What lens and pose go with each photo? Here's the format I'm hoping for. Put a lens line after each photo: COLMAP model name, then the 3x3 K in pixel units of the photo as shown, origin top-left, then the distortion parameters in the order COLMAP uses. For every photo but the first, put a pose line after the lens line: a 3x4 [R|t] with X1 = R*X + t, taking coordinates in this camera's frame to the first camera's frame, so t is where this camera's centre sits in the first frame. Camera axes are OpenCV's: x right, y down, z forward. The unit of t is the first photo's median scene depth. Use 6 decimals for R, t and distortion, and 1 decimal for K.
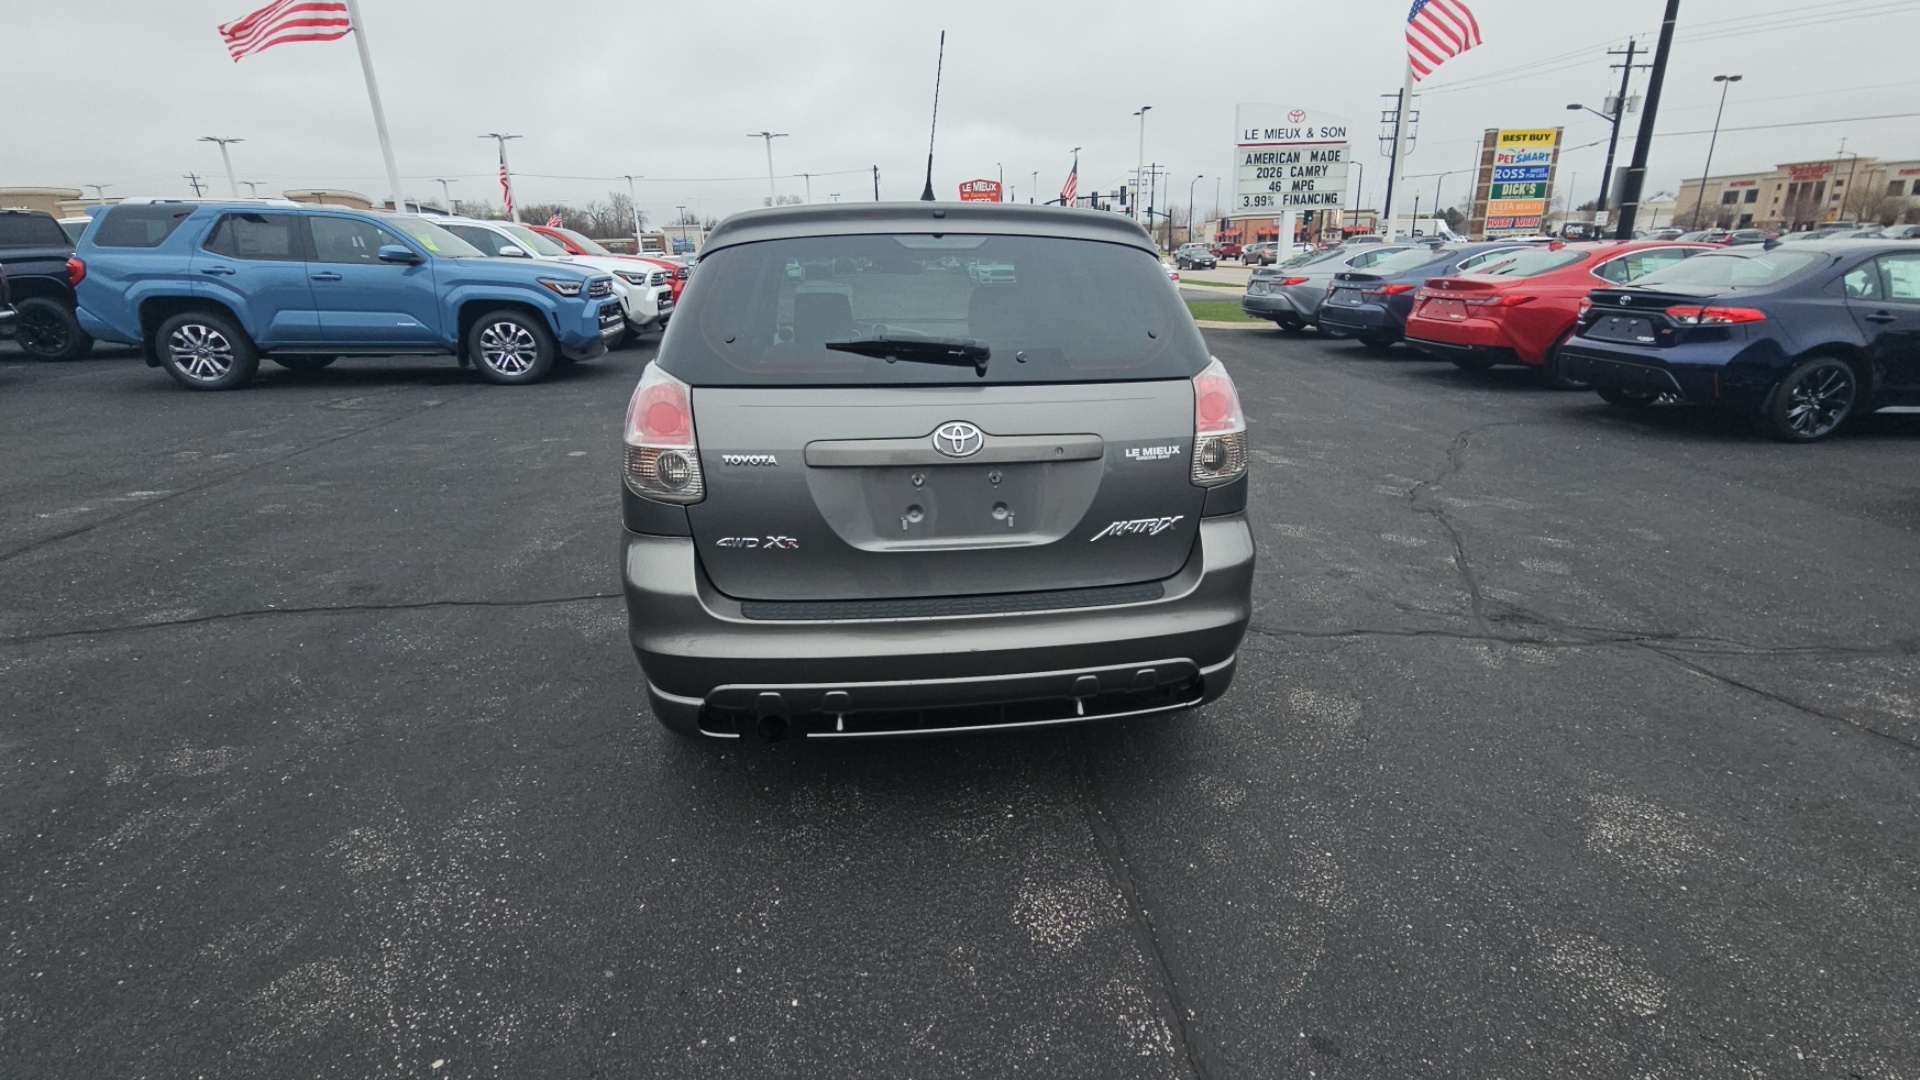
lens RADIAL K [[857.6, 0, 982.0], [0, 857.6, 542.8], [0, 0, 1]] dist [0.008677, -0.006734]
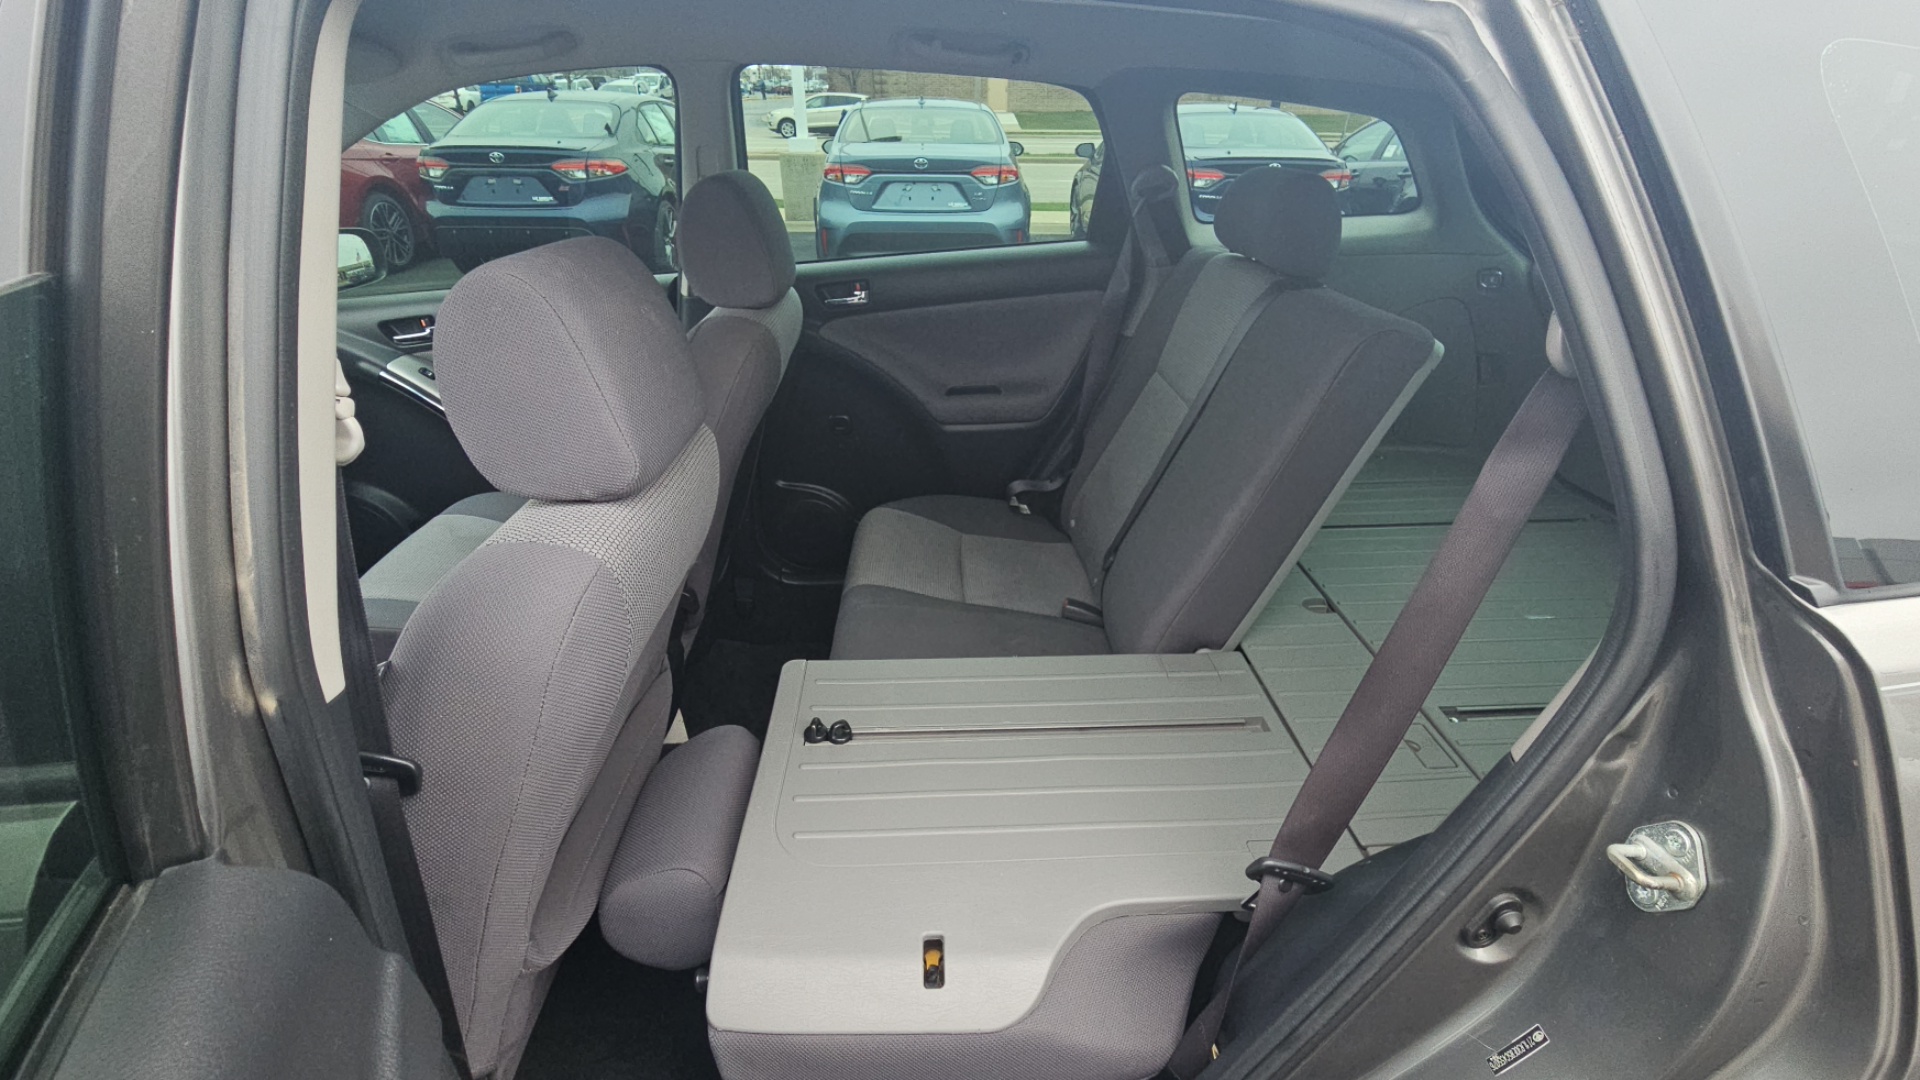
lens RADIAL K [[857.6, 0, 976.8], [0, 857.6, 544.0], [0, 0, 1]] dist [0.008677, -0.006734]
pose [[0.081564, -0.447018, 0.890799, -0.329316], [0.312053, 0.860293, 0.403137, -0.228120], [-0.946557, 0.245095, 0.209662, 0.706804]]
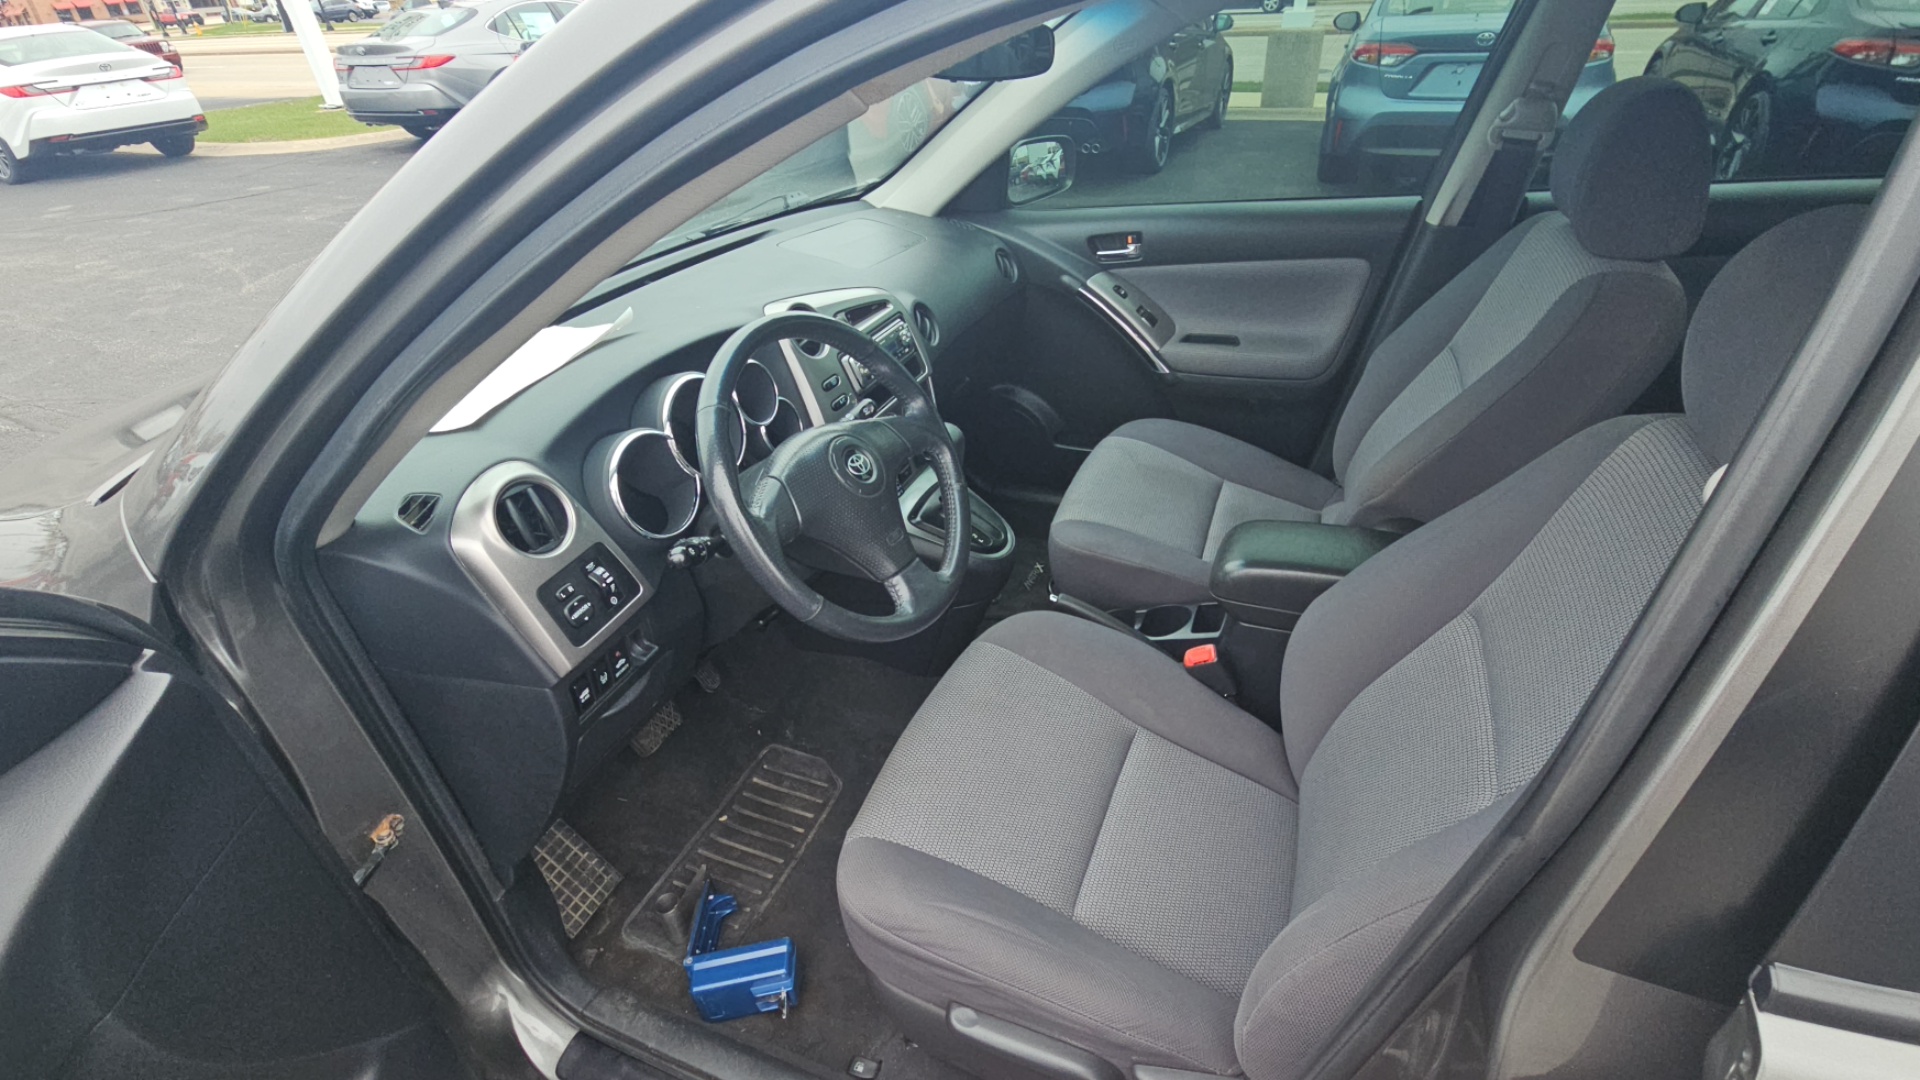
lens RADIAL K [[857.6, 0, 981.3], [0, 857.6, 543.5], [0, 0, 1]] dist [0.008677, -0.006734]
pose [[0.492245, -0.487848, 0.720902, -0.333250], [0.315854, 0.871847, 0.374325, -0.286231], [-0.811130, 0.043441, 0.583251, 0.847860]]
